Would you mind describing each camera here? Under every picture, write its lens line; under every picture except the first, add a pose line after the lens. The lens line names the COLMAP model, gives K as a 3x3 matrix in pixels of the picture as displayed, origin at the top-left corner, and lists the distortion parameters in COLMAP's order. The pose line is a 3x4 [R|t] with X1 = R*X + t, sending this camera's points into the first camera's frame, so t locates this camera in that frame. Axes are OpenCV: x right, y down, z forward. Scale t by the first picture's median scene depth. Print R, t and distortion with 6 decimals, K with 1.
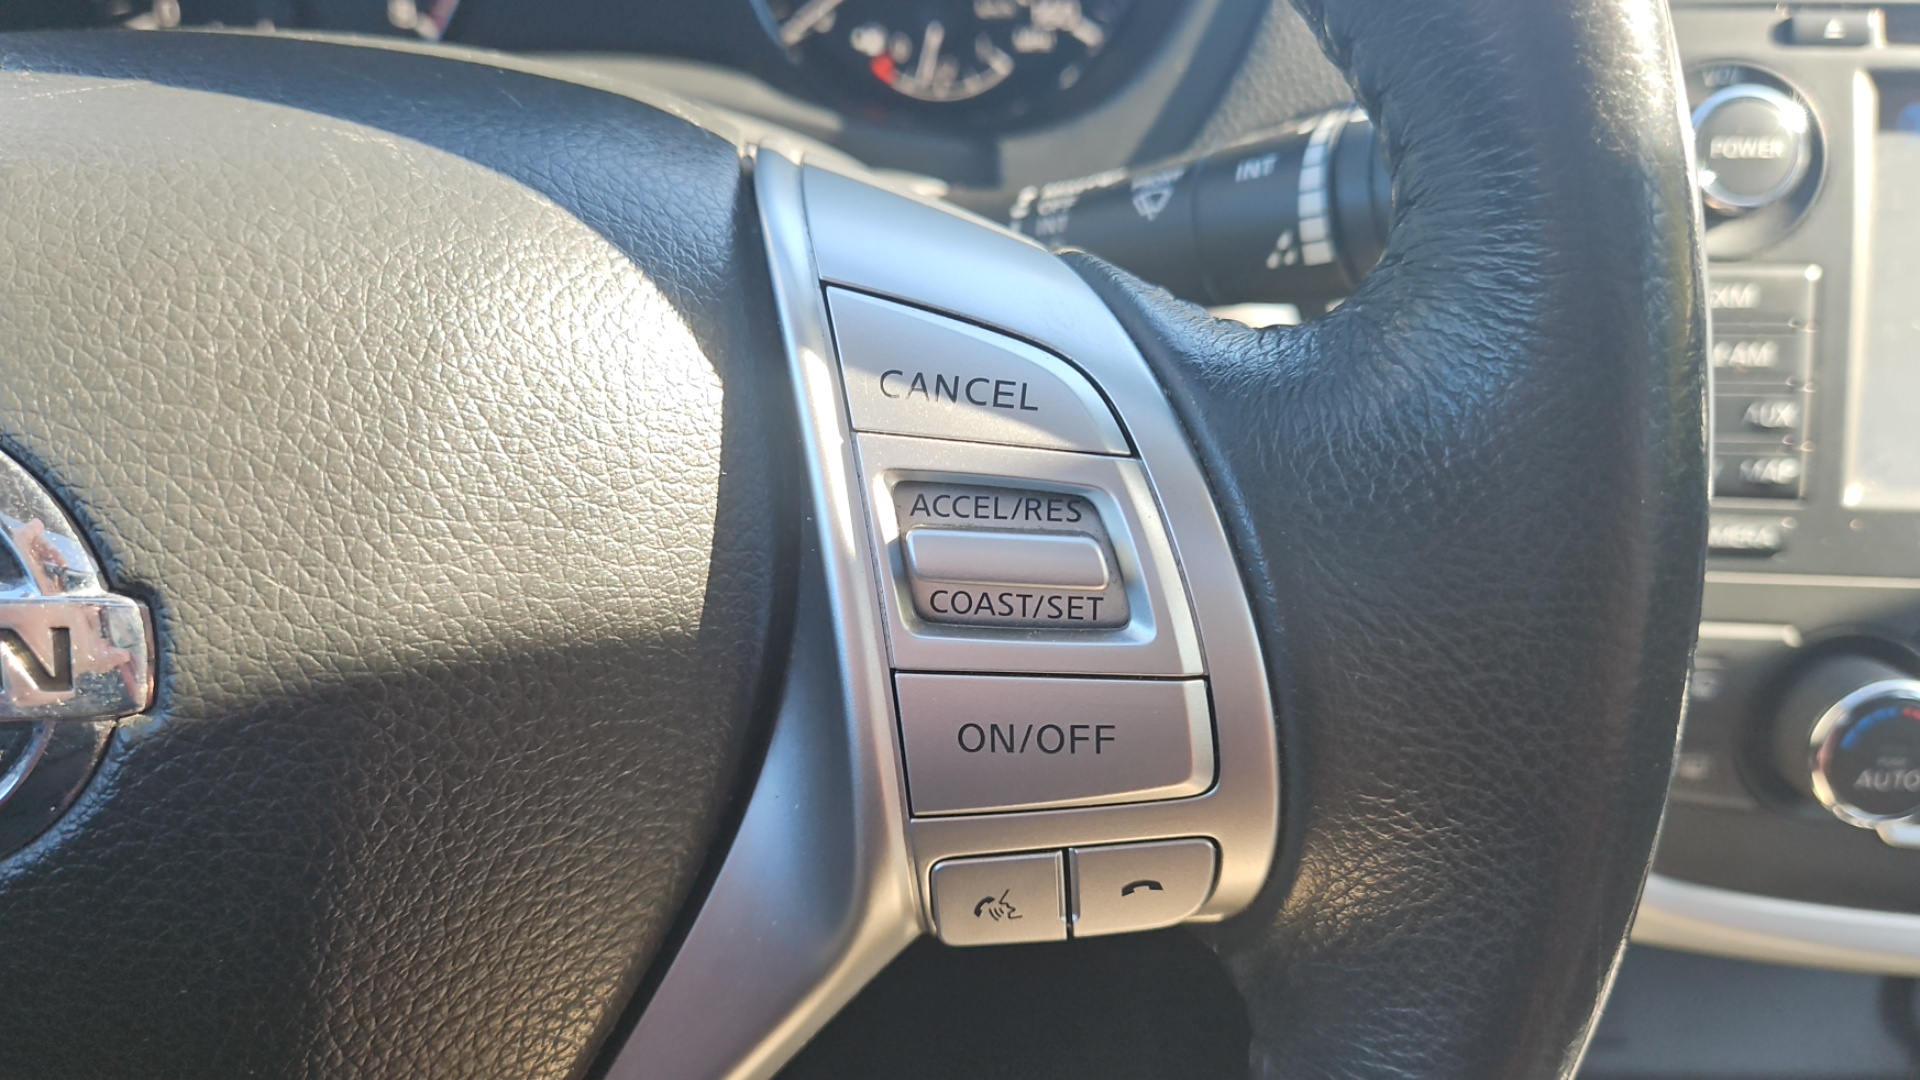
lens RADIAL K [[1534.1, 0, 966.4], [0, 1534.1, 537.8], [0, 0, 1]] dist [0.012697, 0.009416]
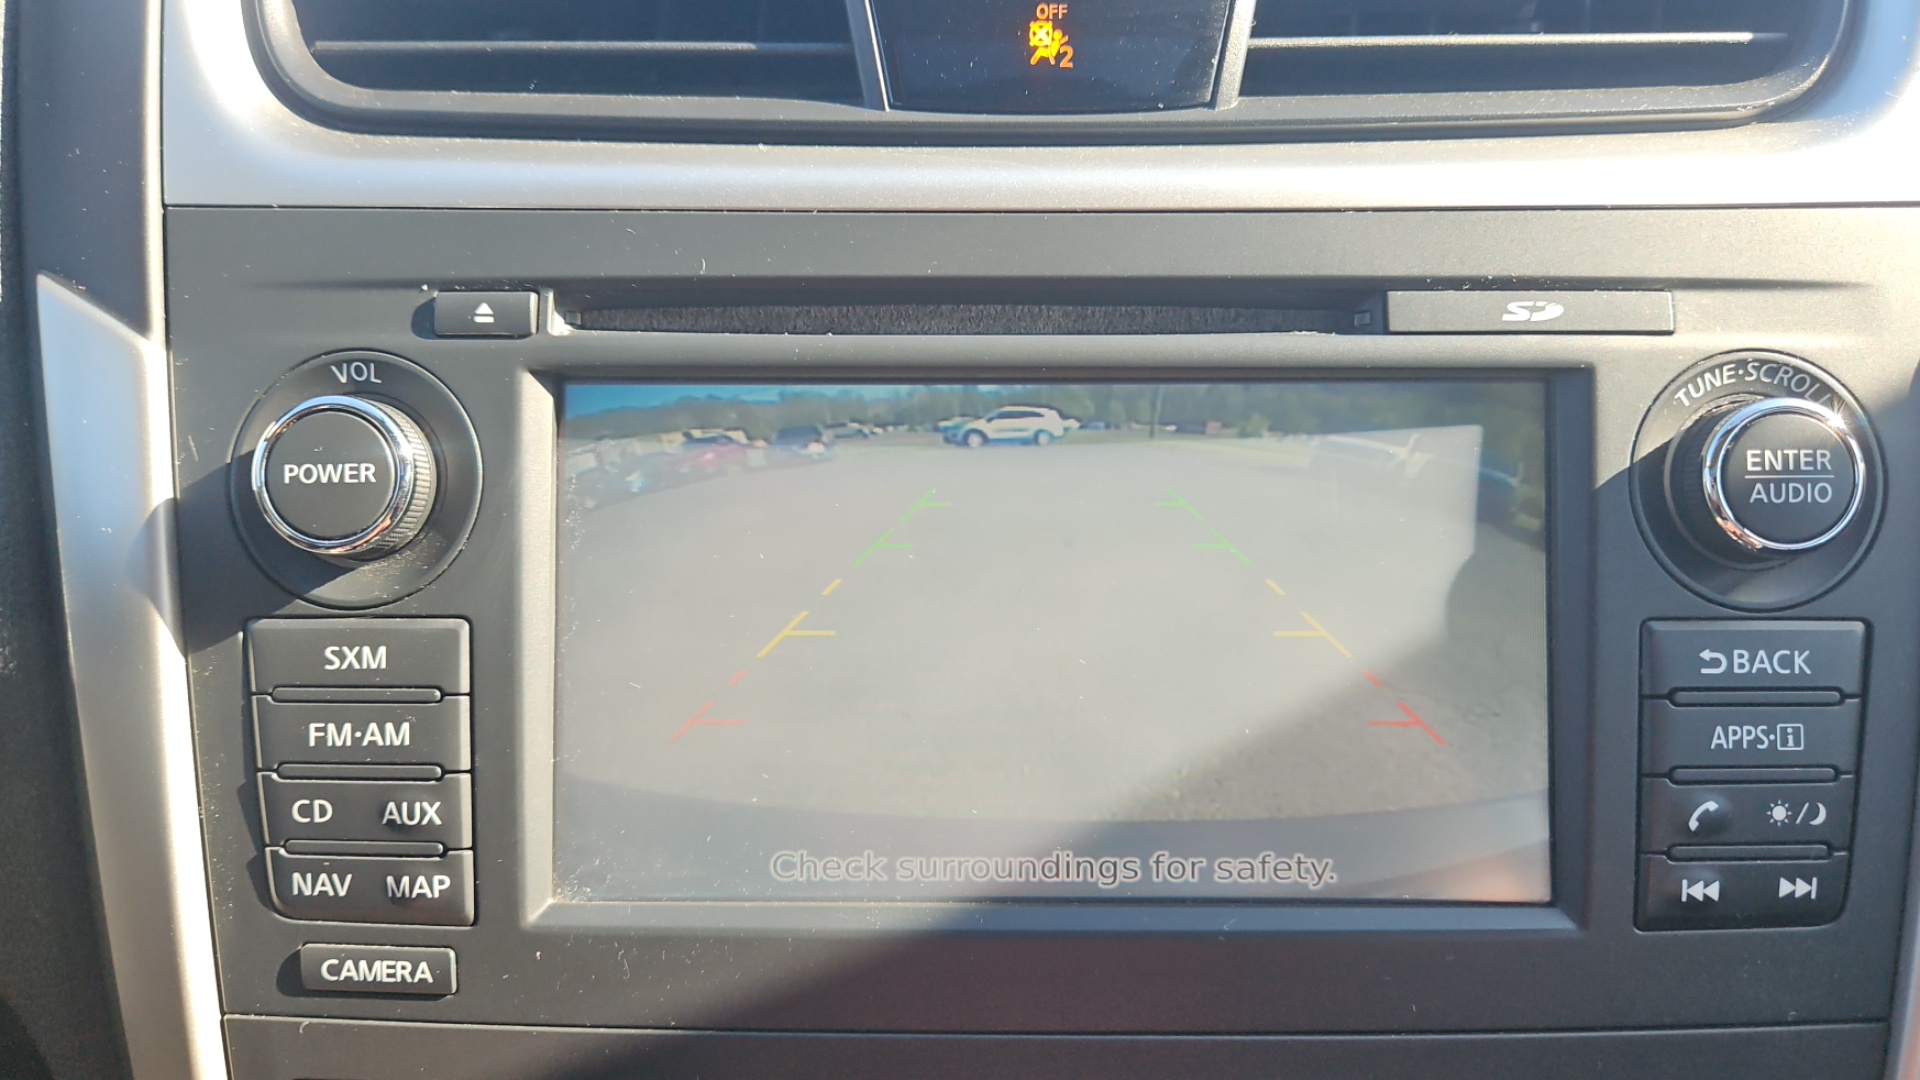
lens RADIAL K [[1412.9, 0, 960.3], [0, 1412.9, 543.2], [0, 0, 1]] dist [0.033128, -0.040970]
pose [[0.999877, -0.012941, -0.008827, 0.801862], [0.012330, 0.997737, -0.066092, -0.163758], [0.009662, 0.065975, 0.997774, 0.295403]]
